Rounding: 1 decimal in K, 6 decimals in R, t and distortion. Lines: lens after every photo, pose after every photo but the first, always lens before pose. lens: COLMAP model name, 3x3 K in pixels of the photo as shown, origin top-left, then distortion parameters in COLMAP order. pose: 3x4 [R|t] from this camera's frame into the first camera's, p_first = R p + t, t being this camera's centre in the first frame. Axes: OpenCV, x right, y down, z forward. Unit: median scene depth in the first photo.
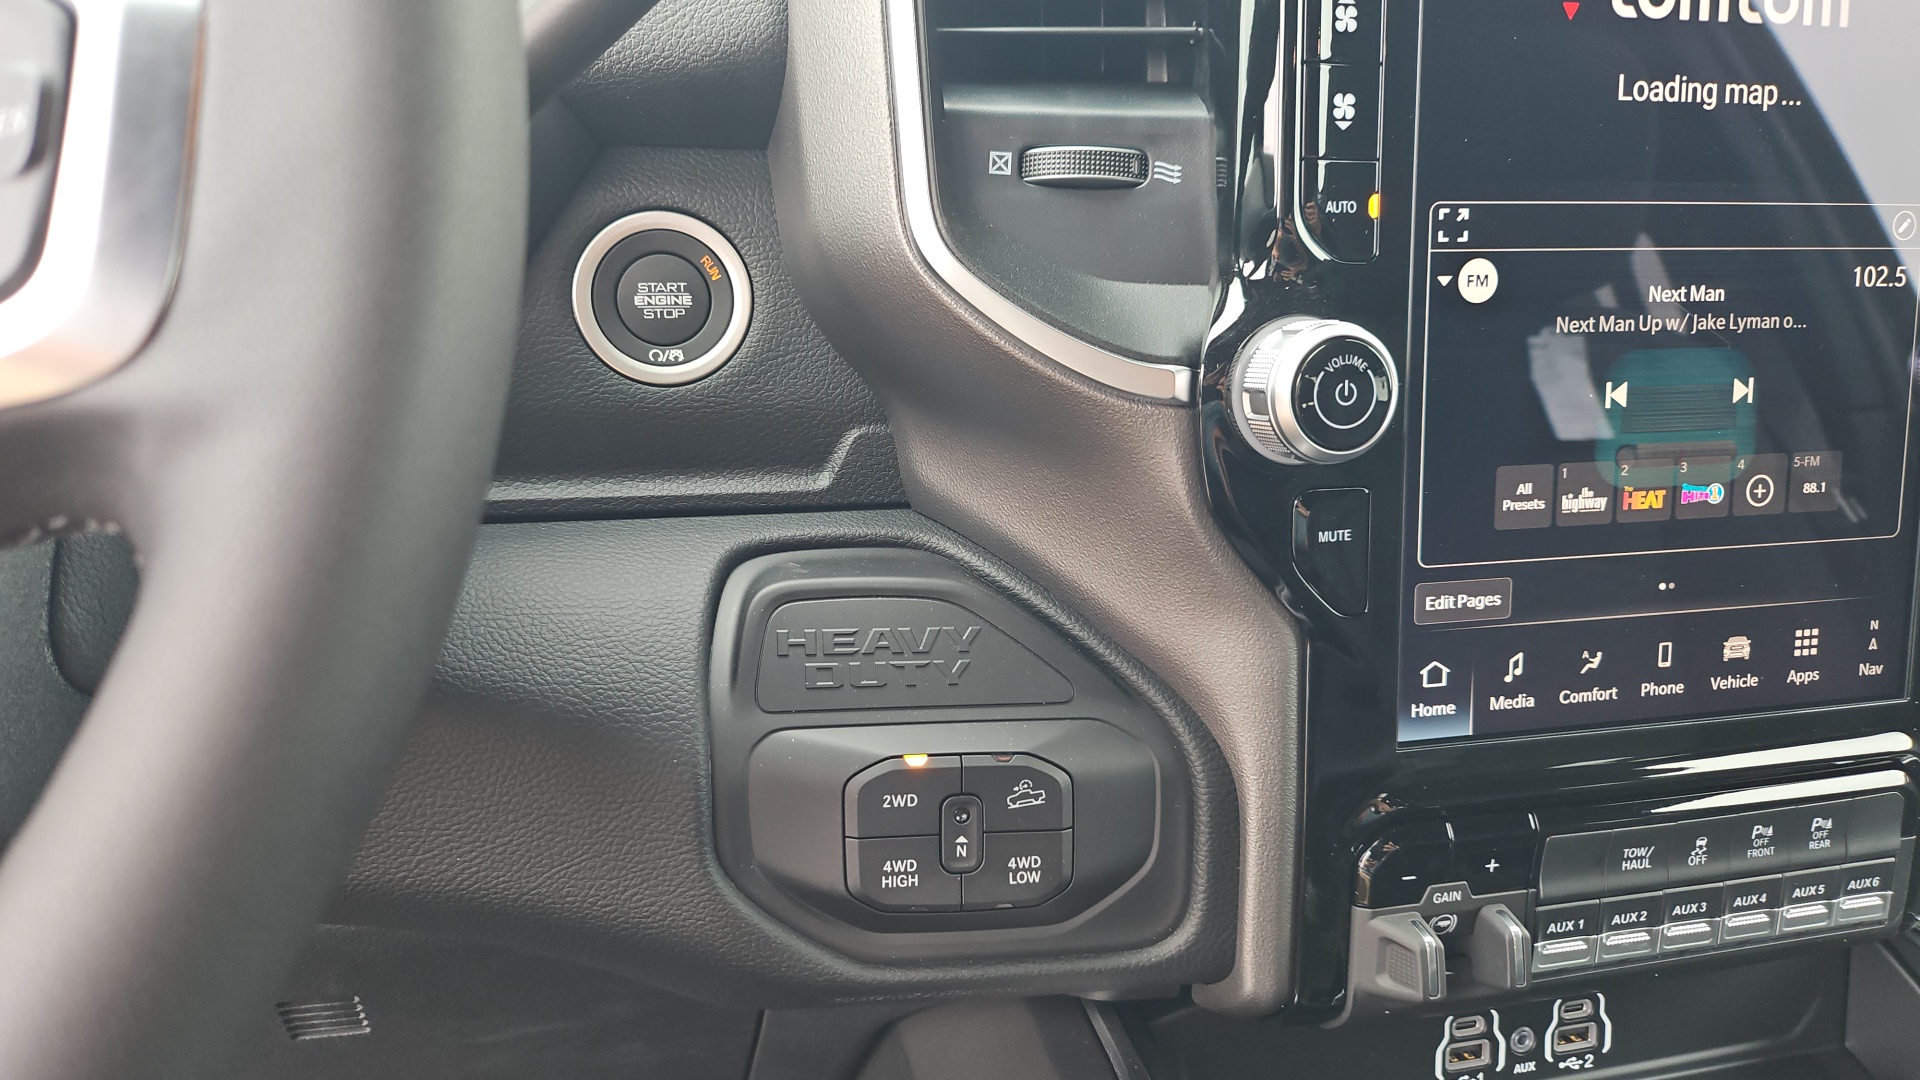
lens RADIAL K [[1344.5, 0, 971.1], [0, 1344.5, 548.0], [0, 0, 1]] dist [0.042985, -0.043421]
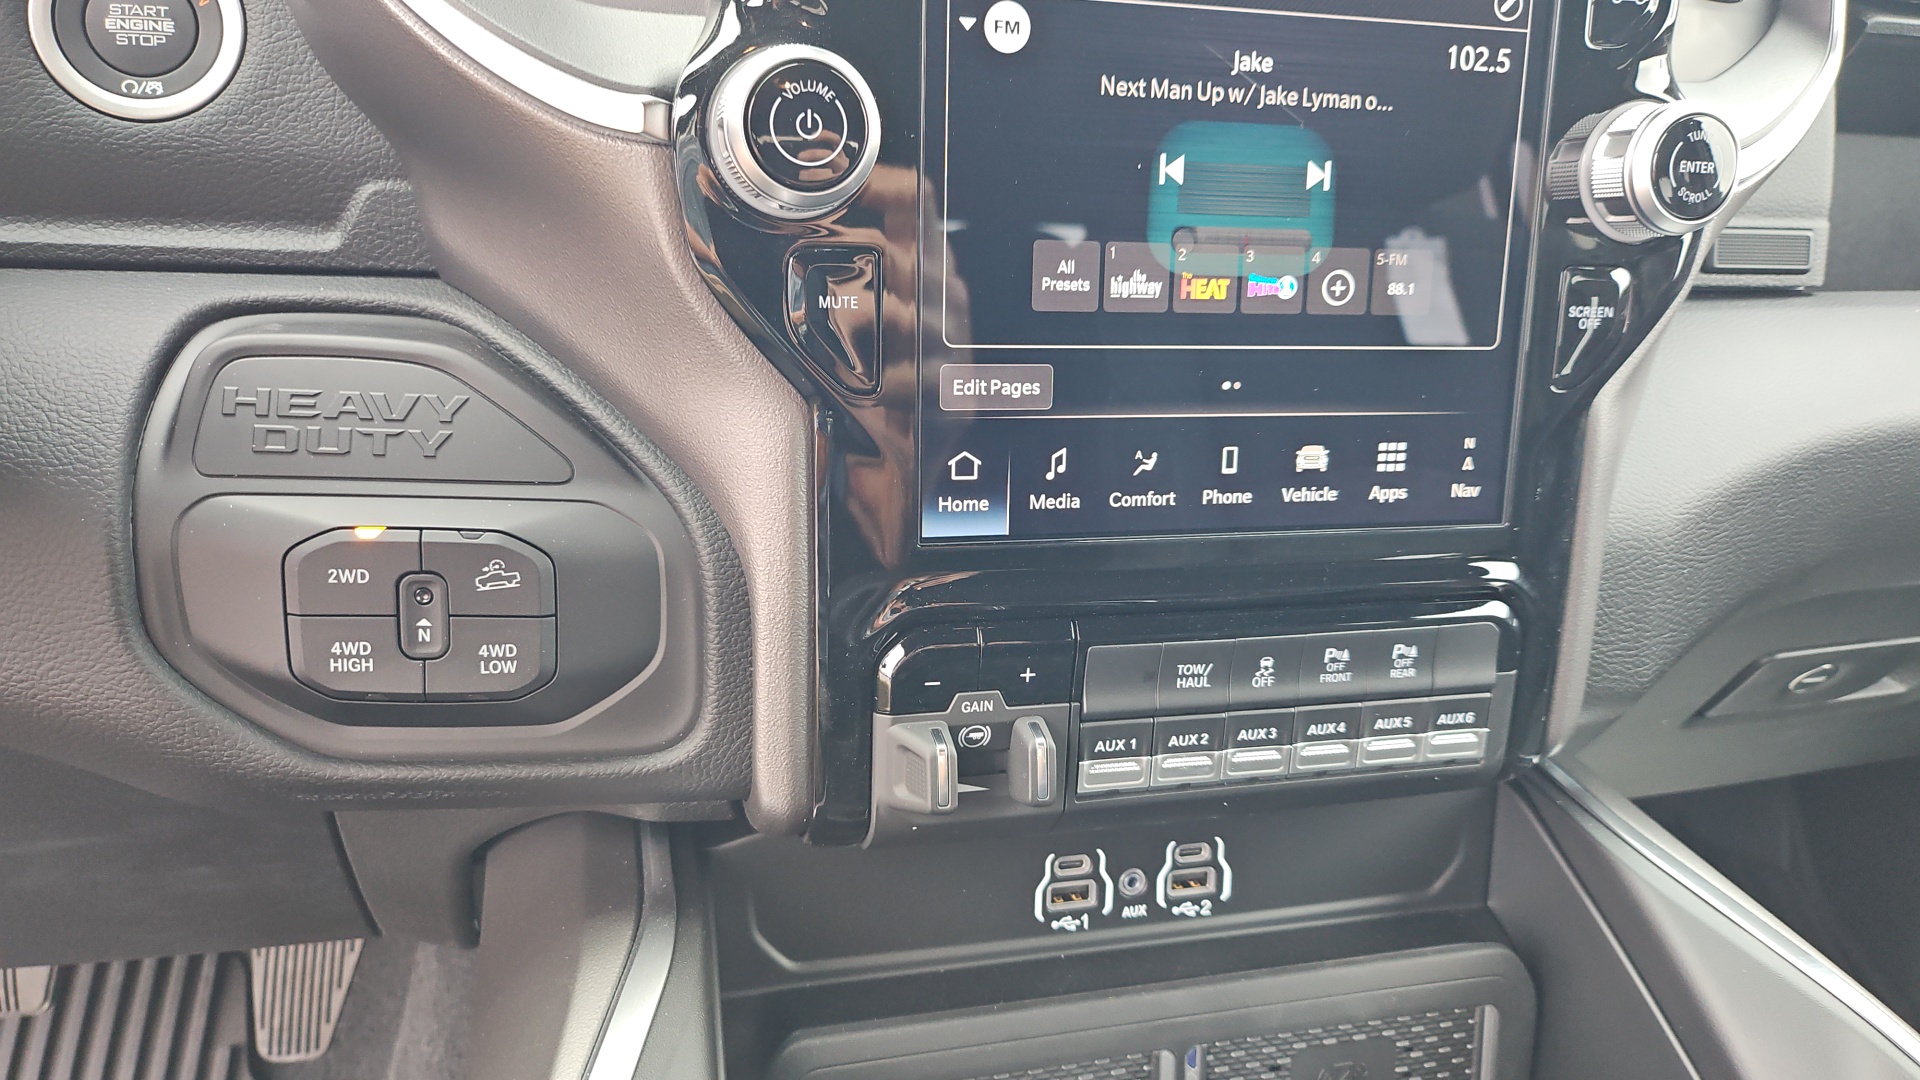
lens RADIAL K [[1344.5, 0, 967.6], [0, 1344.5, 535.6], [0, 0, 1]] dist [0.042985, -0.043421]
pose [[0.999094, 0.033303, 0.026495, 0.316185], [-0.034382, 0.998553, 0.041356, 0.101164], [-0.025079, -0.042229, 0.998793, 0.073806]]
